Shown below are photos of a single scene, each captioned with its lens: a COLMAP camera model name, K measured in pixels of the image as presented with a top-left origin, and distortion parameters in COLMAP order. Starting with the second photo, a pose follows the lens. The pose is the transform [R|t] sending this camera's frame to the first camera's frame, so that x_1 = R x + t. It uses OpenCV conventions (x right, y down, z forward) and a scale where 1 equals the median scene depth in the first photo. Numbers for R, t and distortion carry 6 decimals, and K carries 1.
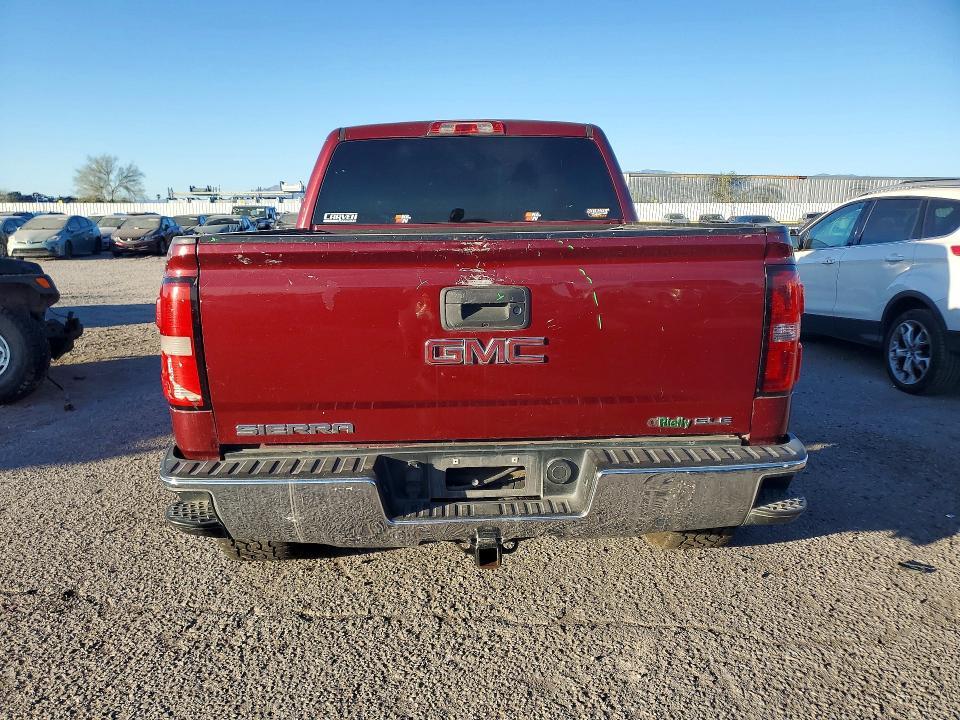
lens RADIAL K [[756.0, 0, 480.0], [0, 756.0, 360.0], [0, 0, 1]] dist [0.001641, 0.001308]
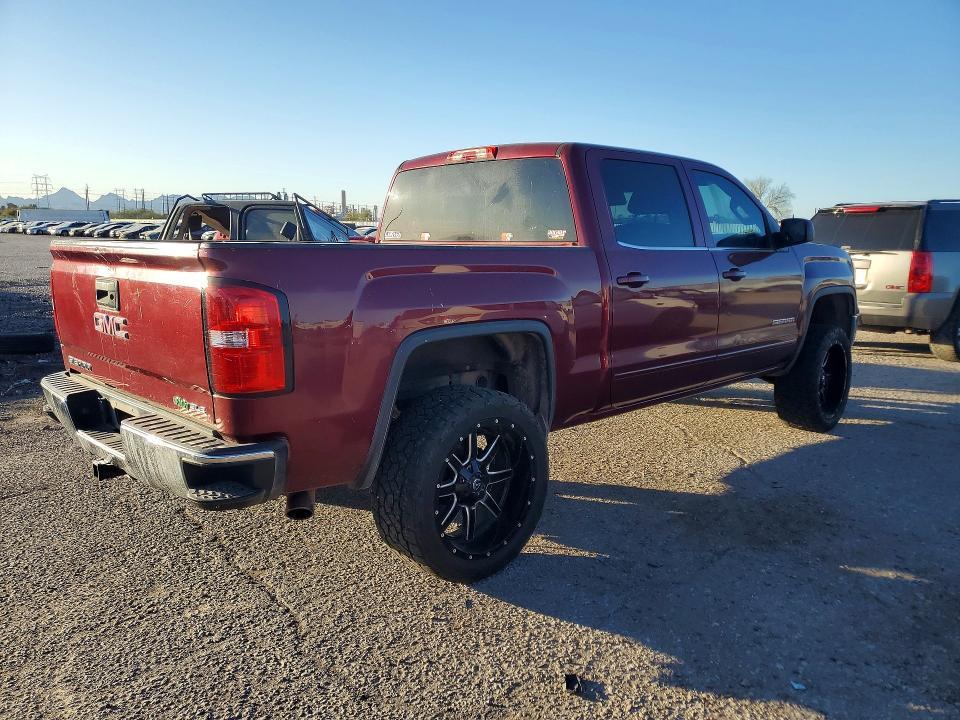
lens RADIAL K [[756.0, 0, 480.0], [0, 756.0, 360.0], [0, 0, 1]] dist [0.001641, 0.001308]
pose [[0.683759, 0.136599, -0.716809, 0.809604], [-0.155152, 0.987076, 0.040104, -0.061075], [0.713023, 0.083793, 0.696116, 0.277949]]
